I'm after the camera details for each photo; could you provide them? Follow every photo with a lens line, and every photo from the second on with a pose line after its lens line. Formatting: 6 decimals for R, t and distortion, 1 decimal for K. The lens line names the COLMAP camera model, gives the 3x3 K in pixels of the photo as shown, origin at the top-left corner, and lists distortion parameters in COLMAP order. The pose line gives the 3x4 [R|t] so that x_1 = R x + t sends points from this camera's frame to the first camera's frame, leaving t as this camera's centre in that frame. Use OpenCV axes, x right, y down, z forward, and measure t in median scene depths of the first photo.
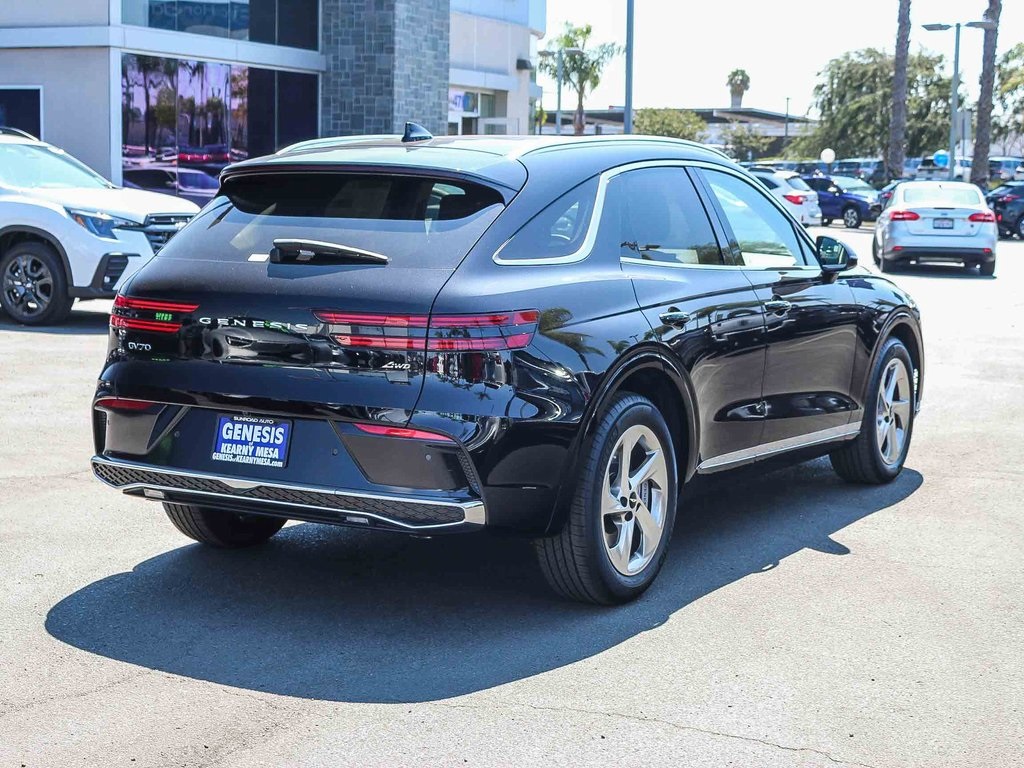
lens RADIAL K [[1761.8, 0, 512.0], [0, 1761.8, 384.0], [0, 0, 1]] dist [-0.008504, 0.125568]
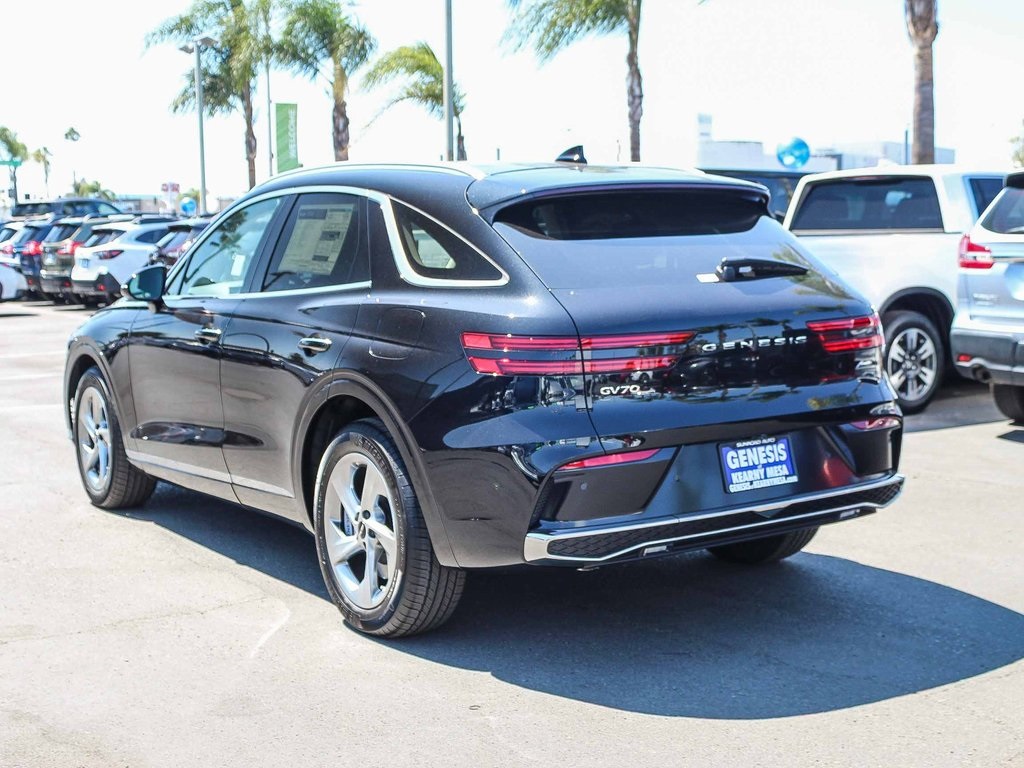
lens RADIAL K [[1432.1, 0, 512.0], [0, 1432.1, 384.0], [0, 0, 1]] dist [0.006180, 0.012811]
pose [[0.421589, -0.119239, 0.898913, -0.910266], [0.134370, 0.988587, 0.068114, -0.083320], [-0.896776, 0.092071, 0.432800, 0.775647]]
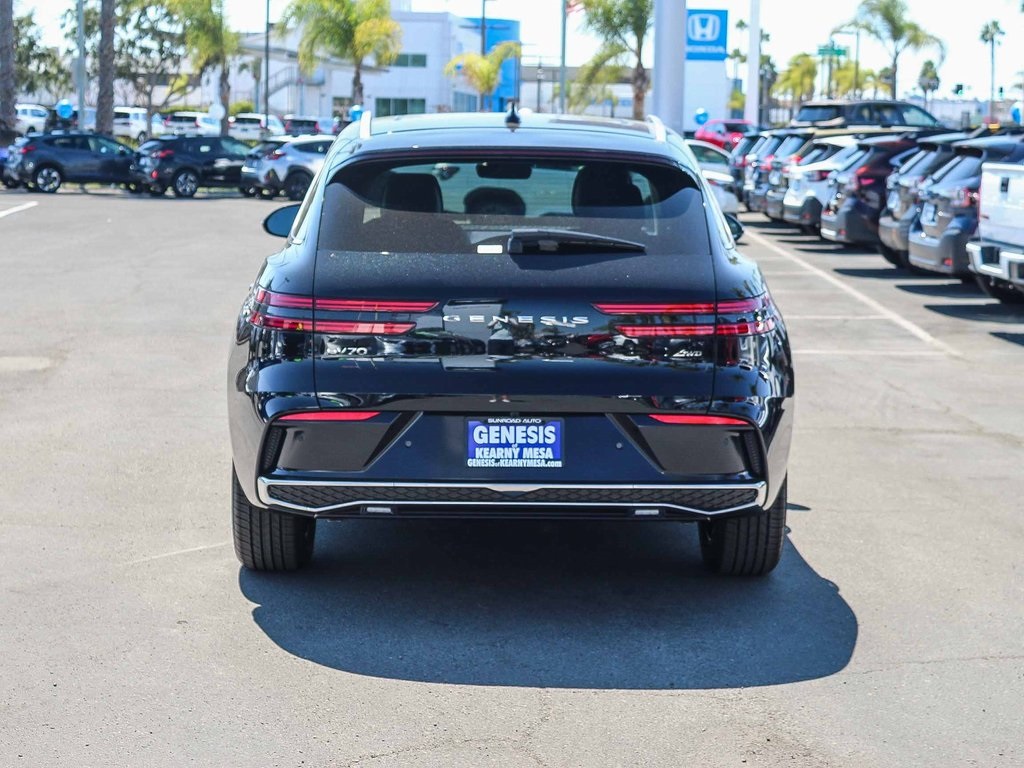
lens RADIAL K [[1992.8, 0, 512.0], [0, 1992.8, 384.0], [0, 0, 1]] dist [0.023316, -0.287855]
pose [[0.852133, -0.066611, 0.519068, -0.703789], [0.060001, 0.997761, 0.029539, -0.031061], [-0.519873, 0.005974, 0.854222, 0.083755]]
